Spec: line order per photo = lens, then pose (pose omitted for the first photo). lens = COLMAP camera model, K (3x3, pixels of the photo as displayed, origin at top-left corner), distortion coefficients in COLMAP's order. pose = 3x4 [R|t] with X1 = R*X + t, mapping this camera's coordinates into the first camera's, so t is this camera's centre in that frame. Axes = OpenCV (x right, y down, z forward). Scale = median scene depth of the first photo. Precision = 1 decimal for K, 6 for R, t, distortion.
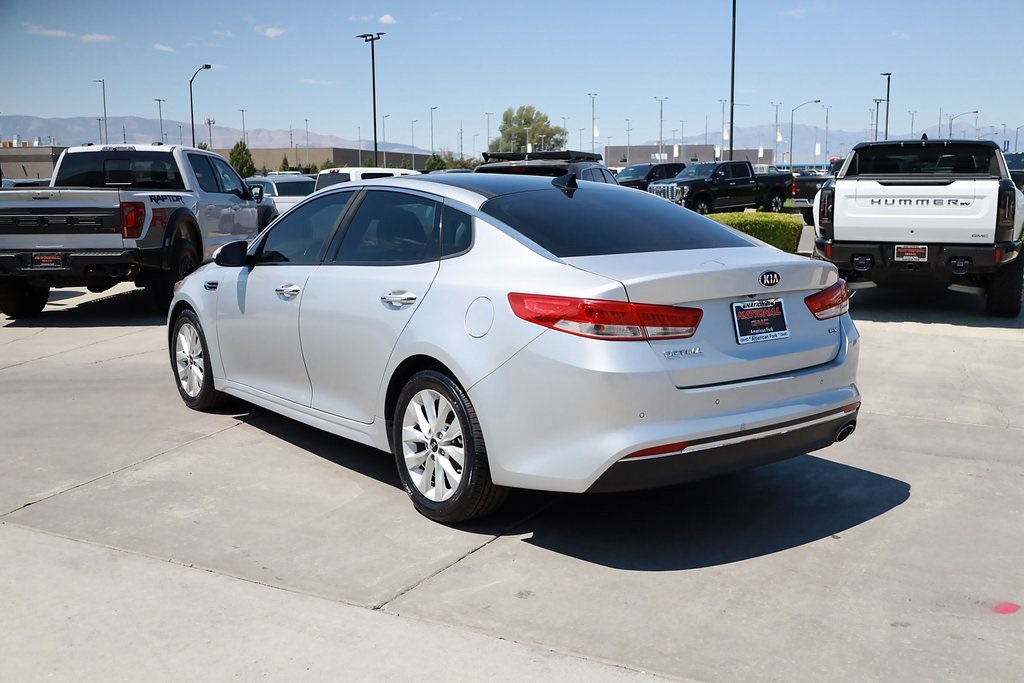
lens RADIAL K [[1026.2, 0, 512.0], [0, 1026.2, 341.5], [0, 0, 1]] dist [-0.013520, 0.011056]
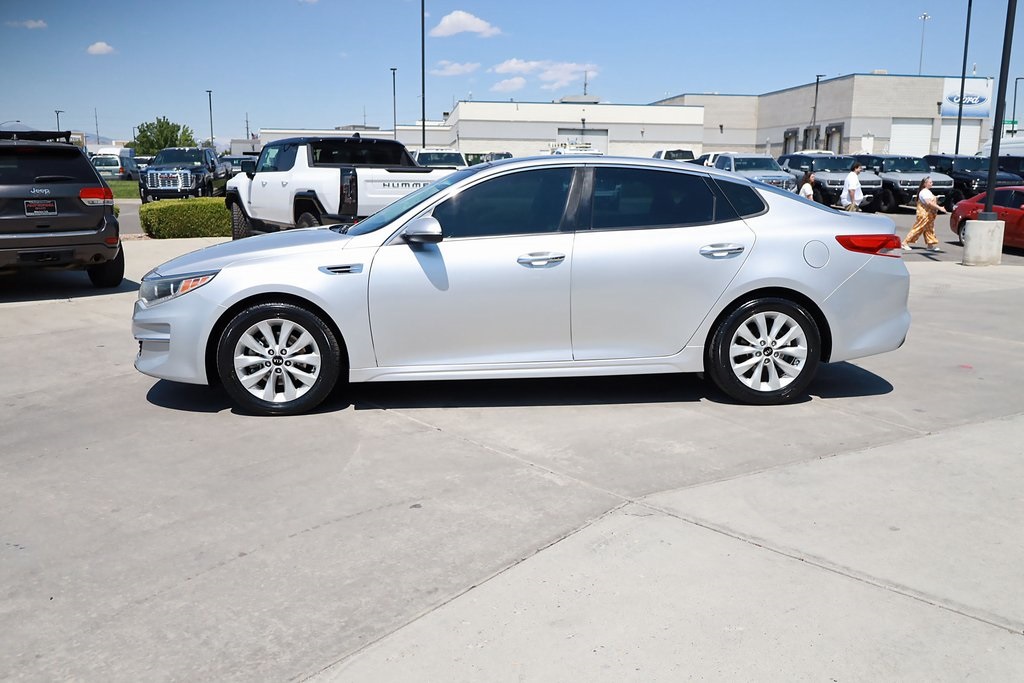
lens RADIAL K [[890.8, 0, 512.0], [0, 890.8, 341.5], [0, 0, 1]] dist [-0.022281, 0.008751]
pose [[0.519352, -0.145352, 0.842108, -1.257085], [0.119629, 0.988091, 0.096770, -0.070312], [-0.846146, 0.050483, 0.530555, 0.638870]]
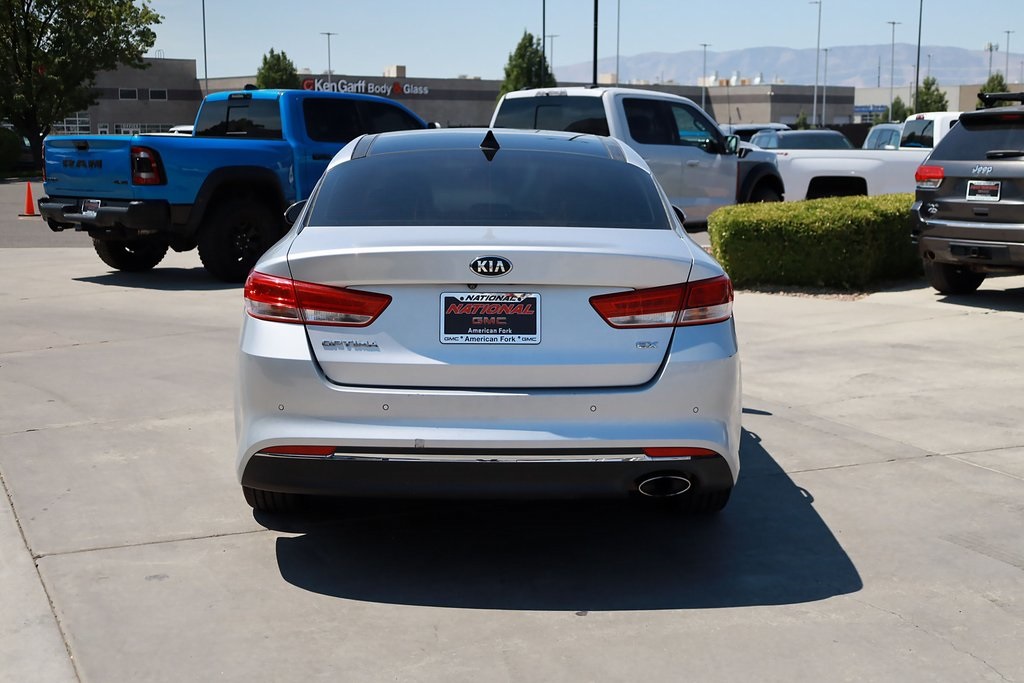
lens RADIAL K [[1344.6, 0, 512.0], [0, 1344.6, 341.5], [0, 0, 1]] dist [-0.007830, 0.024447]
pose [[0.795179, 0.099712, -0.598120, 0.817246], [-0.097500, 0.994578, 0.036183, -0.038772], [0.598484, 0.029545, 0.800589, 0.160026]]
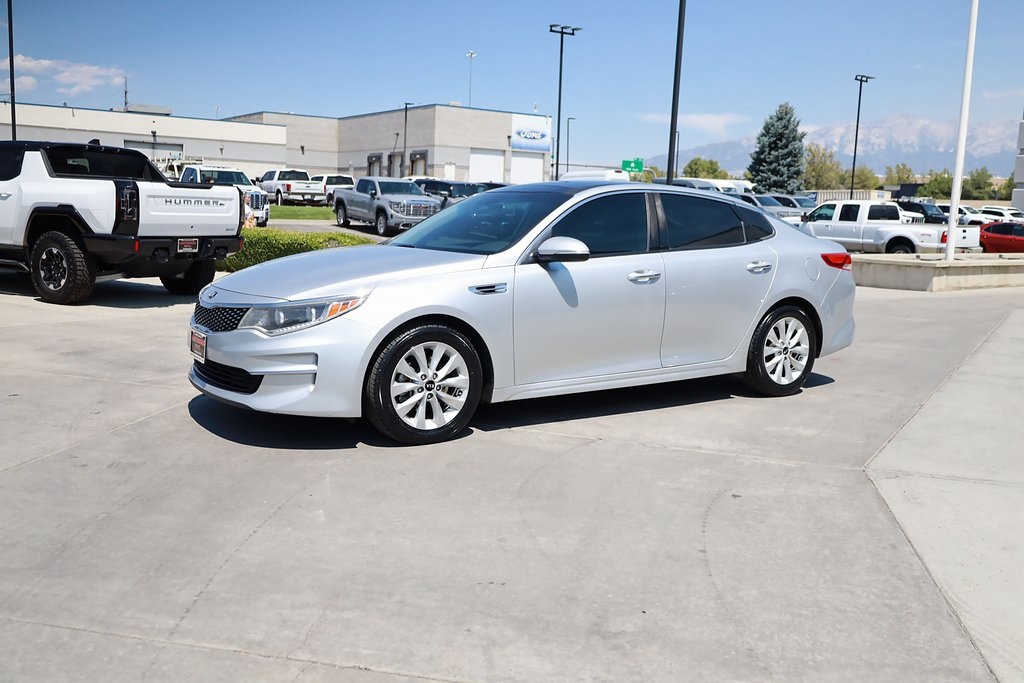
lens RADIAL K [[935.2, 0, 512.0], [0, 935.2, 341.5], [0, 0, 1]] dist [-0.010371, 0.002819]
pose [[0.039948, -0.132052, 0.990438, -1.583360], [0.118920, 0.984812, 0.126505, -0.159092], [-0.992100, 0.112730, 0.055045, 1.343726]]
